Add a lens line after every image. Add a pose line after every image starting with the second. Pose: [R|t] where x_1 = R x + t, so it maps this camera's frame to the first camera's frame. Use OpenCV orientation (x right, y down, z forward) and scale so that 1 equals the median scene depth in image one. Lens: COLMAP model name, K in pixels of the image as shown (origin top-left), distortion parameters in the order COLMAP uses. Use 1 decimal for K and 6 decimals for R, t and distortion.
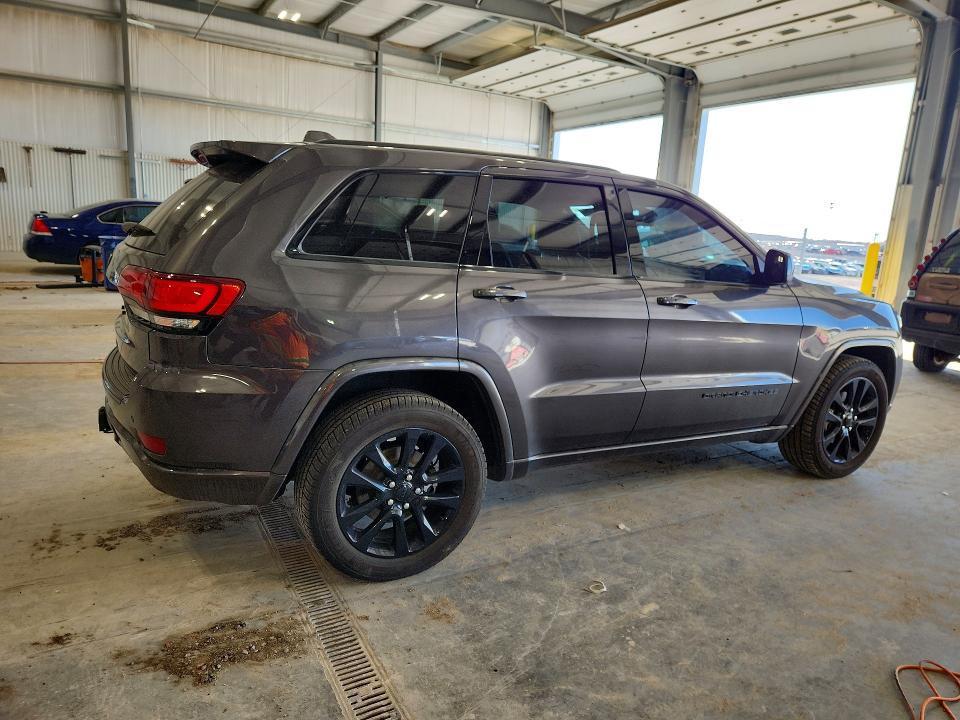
lens RADIAL K [[645.8, 0, 485.6], [0, 645.8, 359.7], [0, 0, 1]] dist [0.051849, -0.036383]
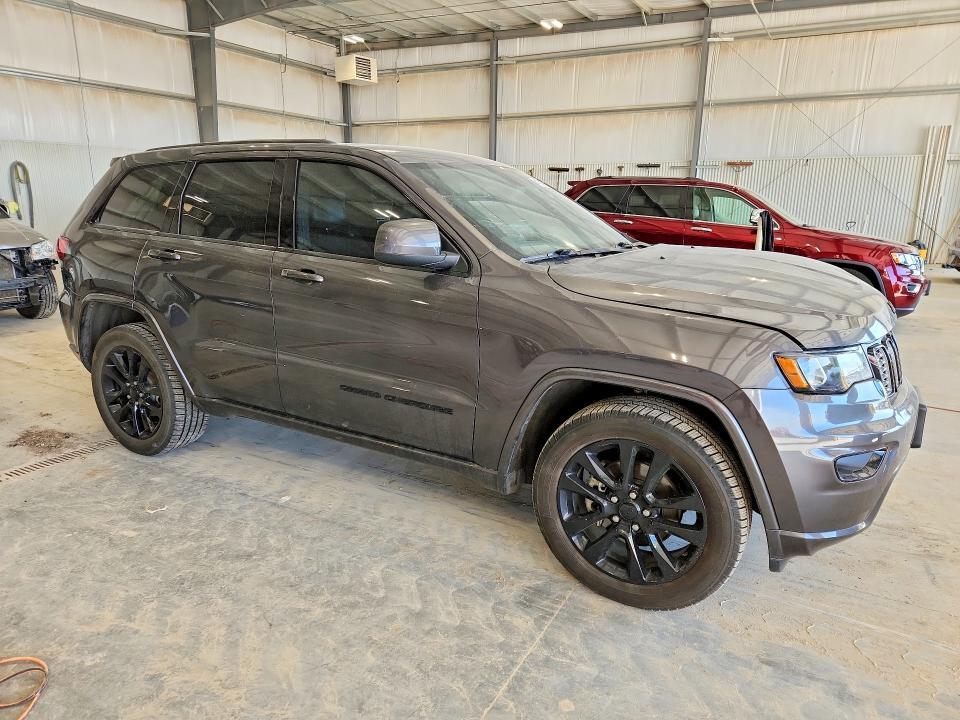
lens RADIAL K [[645.8, 0, 485.4], [0, 645.8, 361.4], [0, 0, 1]] dist [0.051849, -0.036383]
pose [[0.528888, 0.155214, -0.834377, 1.321595], [-0.163671, 0.983332, 0.079177, -0.085528], [0.832760, 0.094688, 0.545477, 0.787441]]
